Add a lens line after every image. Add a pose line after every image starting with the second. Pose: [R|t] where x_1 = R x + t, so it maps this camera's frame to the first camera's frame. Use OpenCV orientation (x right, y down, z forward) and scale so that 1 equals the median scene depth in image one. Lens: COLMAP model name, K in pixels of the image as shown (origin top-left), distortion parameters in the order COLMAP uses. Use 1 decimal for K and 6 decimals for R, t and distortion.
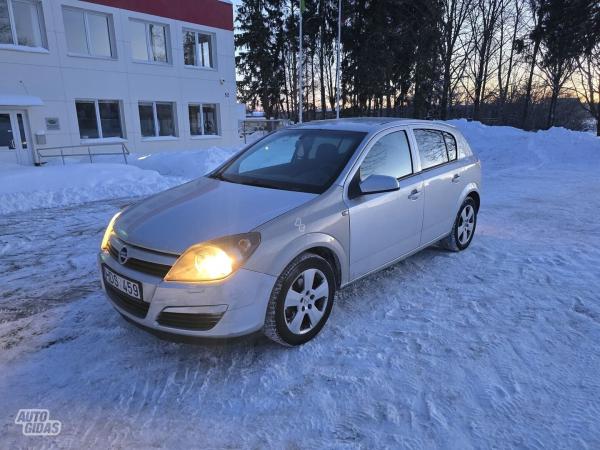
lens RADIAL K [[414.0, 0, 300.6], [0, 414.0, 228.3], [0, 0, 1]] dist [0.047839, -0.039801]
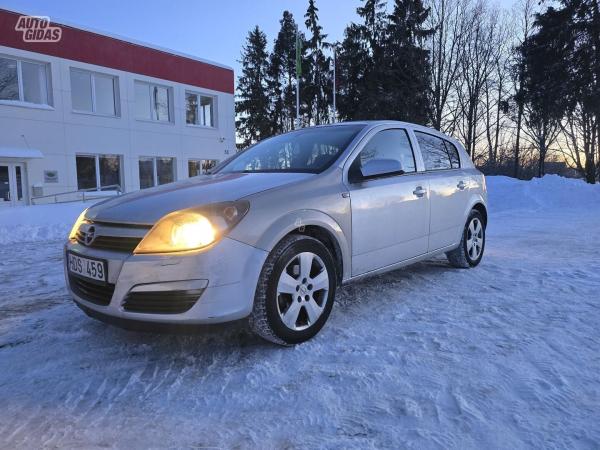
lens RADIAL K [[414.0, 0, 303.7], [0, 414.0, 221.1], [0, 0, 1]] dist [0.047839, -0.039801]
pose [[0.999908, -0.007252, 0.011487, 0.005883], [0.009097, 0.985456, -0.169690, 0.159972], [-0.010089, 0.169779, 0.985431, 0.117344]]
